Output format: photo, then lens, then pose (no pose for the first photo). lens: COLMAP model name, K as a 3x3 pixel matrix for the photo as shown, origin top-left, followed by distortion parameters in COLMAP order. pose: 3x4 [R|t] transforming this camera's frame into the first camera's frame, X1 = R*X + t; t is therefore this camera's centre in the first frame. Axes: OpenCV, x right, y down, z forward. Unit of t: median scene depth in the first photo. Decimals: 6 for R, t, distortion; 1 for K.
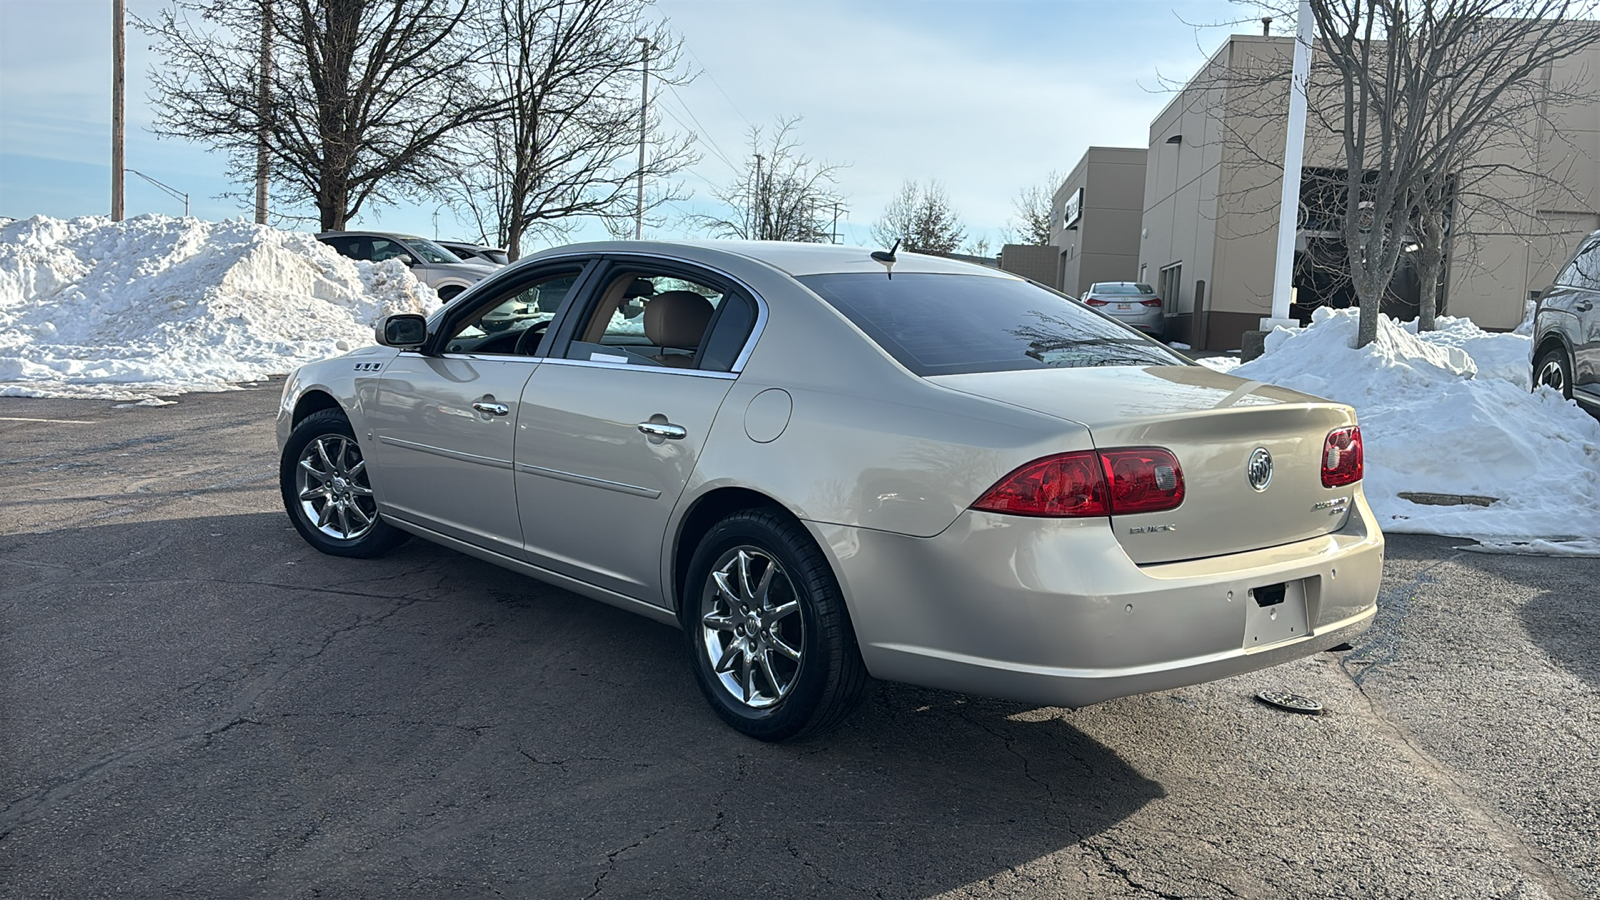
lens RADIAL K [[1440.5, 0, 802.6], [0, 1440.5, 403.4], [0, 0, 1]] dist [0.066214, -0.003946]
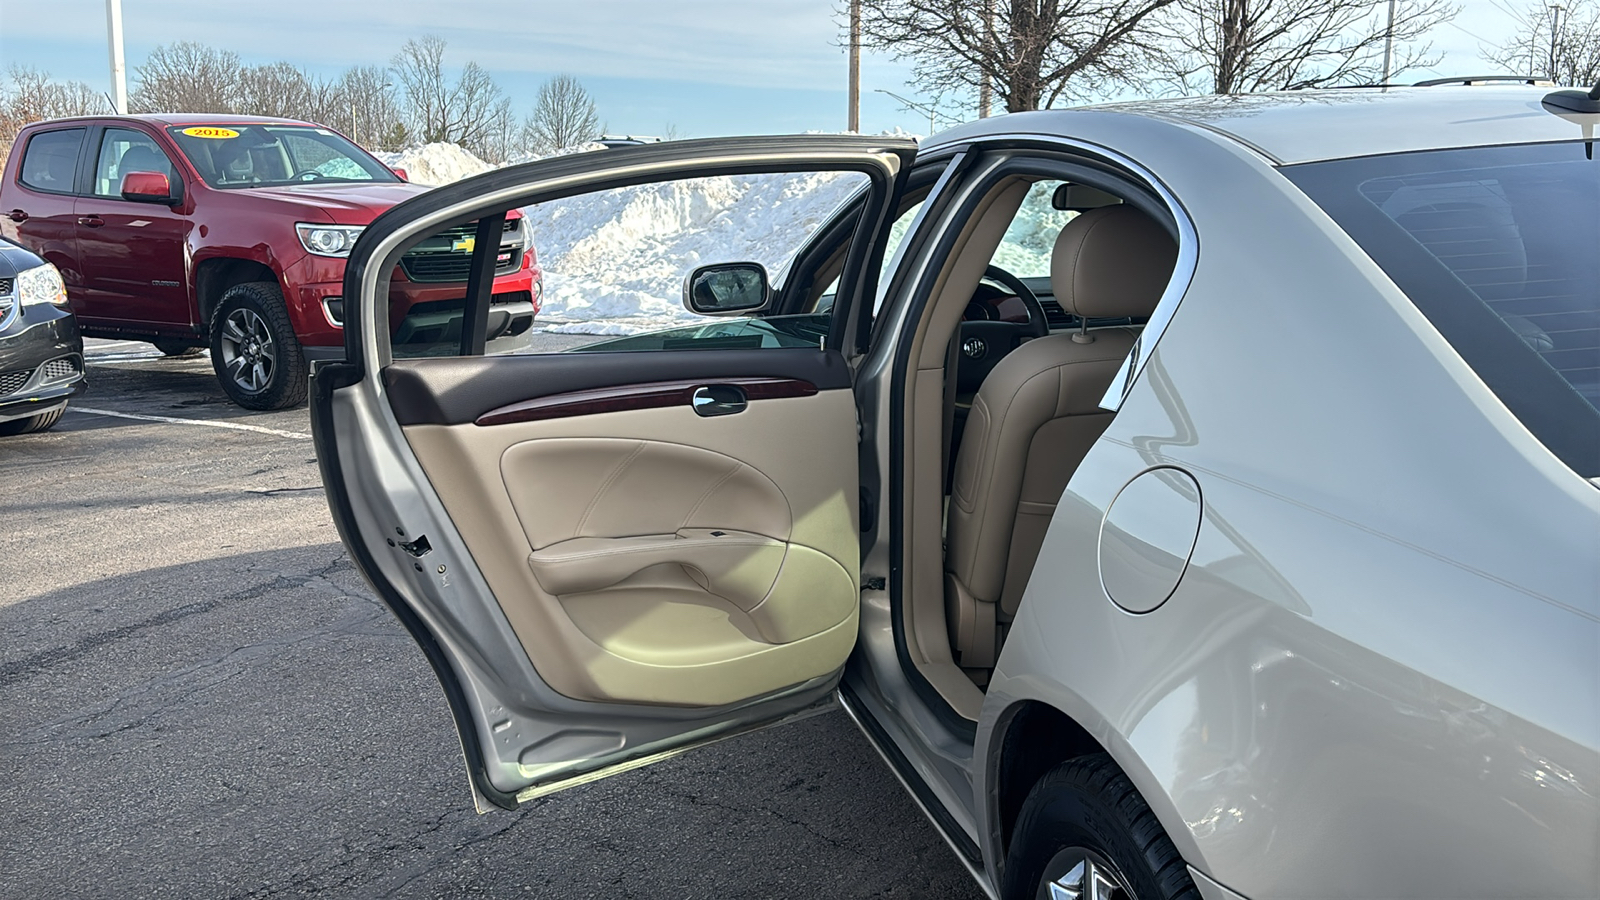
lens RADIAL K [[1445.5, 0, 800.0], [0, 1445.5, 450.0], [0, 0, 1]] dist [0.069058, -0.114543]
pose [[0.873262, 0.042661, -0.485380, 0.013173], [0.004844, 0.995350, 0.096198, -0.009896], [0.487227, -0.086357, 0.868995, 0.114353]]
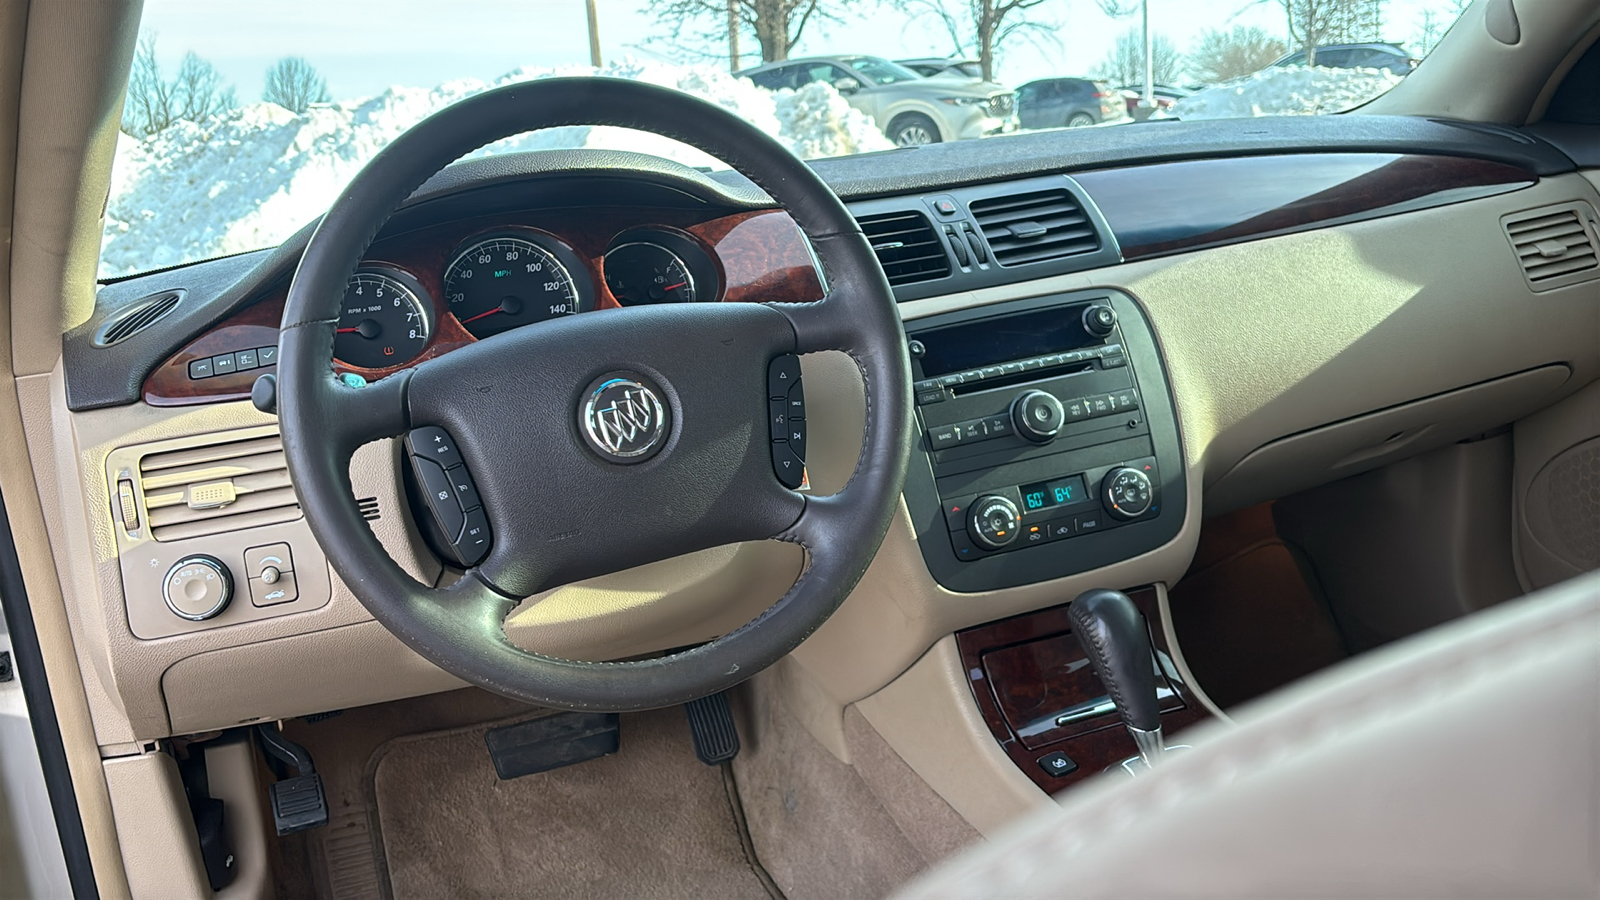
lens RADIAL K [[1447.6, 0, 748.1], [0, 1447.6, 395.0], [0, 0, 1]] dist [0.003154, -0.003643]
pose [[0.920217, -0.056094, -0.387368, -0.027256], [0.099122, 0.990814, 0.091993, -0.009627], [0.378650, -0.123050, 0.917324, 0.222501]]
